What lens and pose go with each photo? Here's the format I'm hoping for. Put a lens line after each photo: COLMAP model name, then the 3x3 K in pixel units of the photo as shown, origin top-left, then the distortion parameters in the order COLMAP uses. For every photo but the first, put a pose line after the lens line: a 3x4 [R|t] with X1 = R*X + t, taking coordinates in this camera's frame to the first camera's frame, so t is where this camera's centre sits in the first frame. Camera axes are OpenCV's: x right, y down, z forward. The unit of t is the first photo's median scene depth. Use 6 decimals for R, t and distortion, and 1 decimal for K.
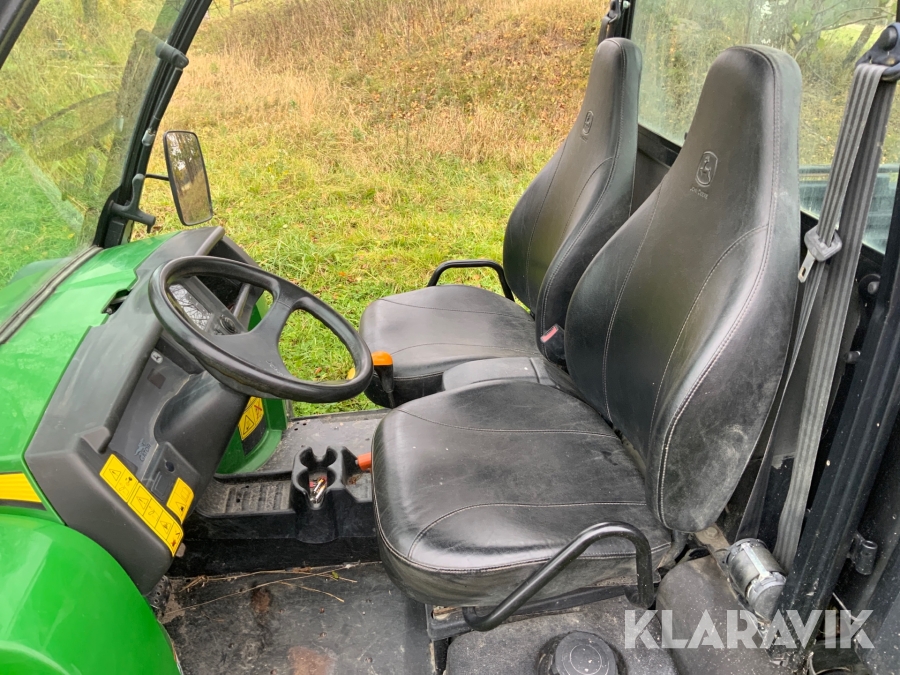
lens RADIAL K [[716.9, 0, 450.0], [0, 716.9, 337.5], [0, 0, 1]] dist [0.040264, -0.072295]
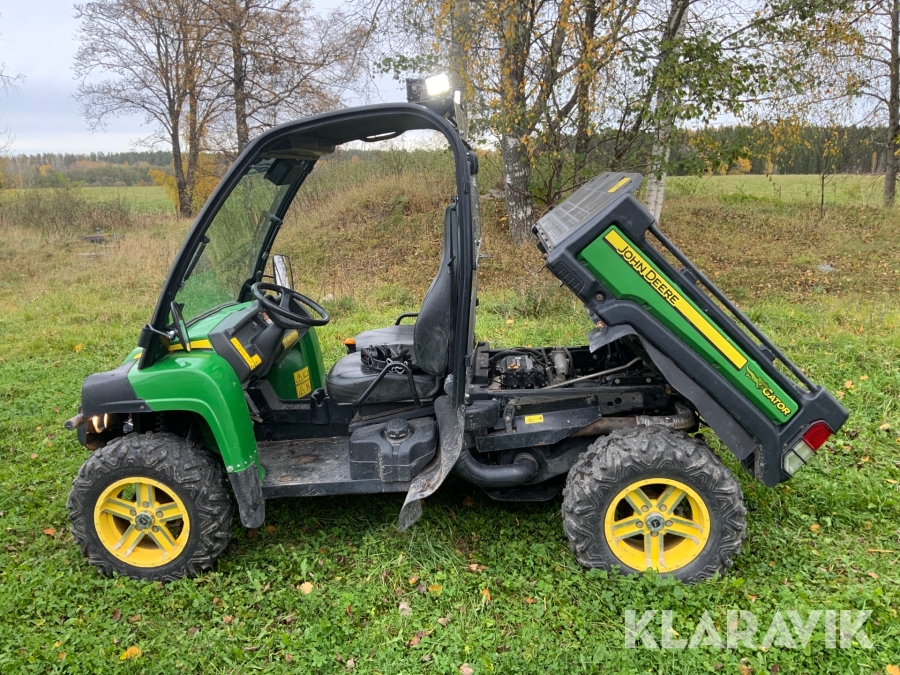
lens RADIAL K [[716.2, 0, 453.1], [0, 716.2, 339.5], [0, 0, 1]] dist [0.038323, -0.078302]
pose [[0.984641, -0.025738, -0.172685, 0.560136], [-0.017705, 0.969256, -0.245416, 0.534080], [0.173693, 0.244704, 0.953913, -1.007819]]
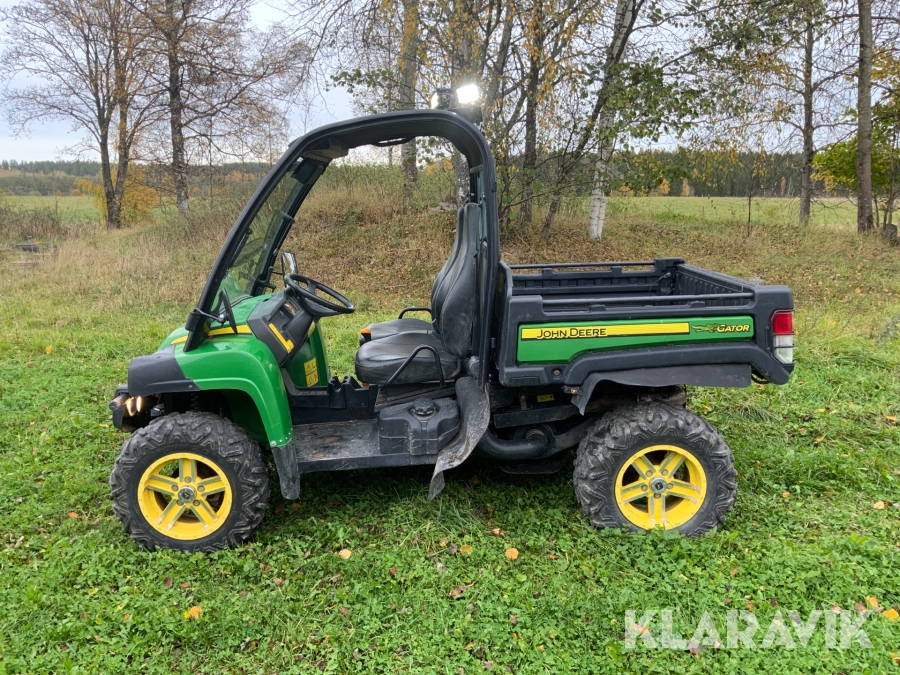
lens RADIAL K [[716.9, 0, 450.0], [0, 716.9, 337.5], [0, 0, 1]] dist [0.040264, -0.072295]
pose [[0.996425, -0.029767, -0.079069, 0.341831], [0.007293, 0.962687, -0.270518, 0.658431], [0.084171, 0.268975, 0.959462, -1.184682]]
